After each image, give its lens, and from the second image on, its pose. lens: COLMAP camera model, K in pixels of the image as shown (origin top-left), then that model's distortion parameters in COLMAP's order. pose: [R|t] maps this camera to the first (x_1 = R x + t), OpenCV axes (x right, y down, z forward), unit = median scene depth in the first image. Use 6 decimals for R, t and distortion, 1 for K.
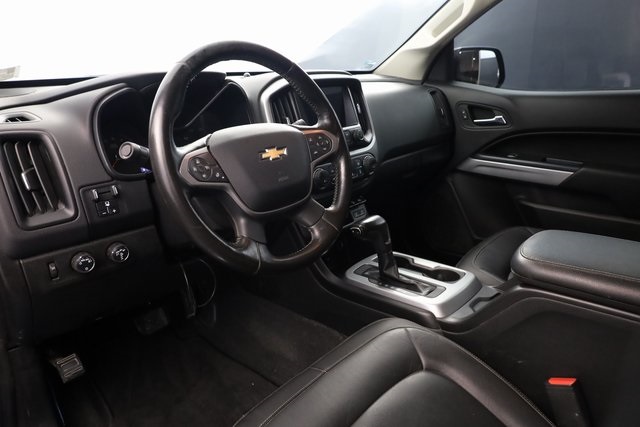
lens RADIAL K [[451.9, 0, 301.0], [0, 451.9, 213.2], [0, 0, 1]] dist [-0.000306, -0.000191]
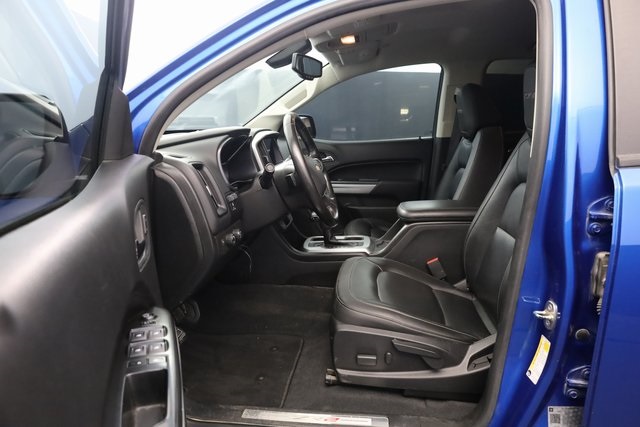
lens RADIAL K [[465.2, 0, 320.0], [0, 465.2, 213.5], [0, 0, 1]] dist [0.027257, -0.000852]
pose [[0.788075, -0.101957, 0.607077, -1.256063], [0.178246, 0.981736, -0.066509, 0.187488], [-0.589208, 0.160623, 0.791855, -0.561918]]
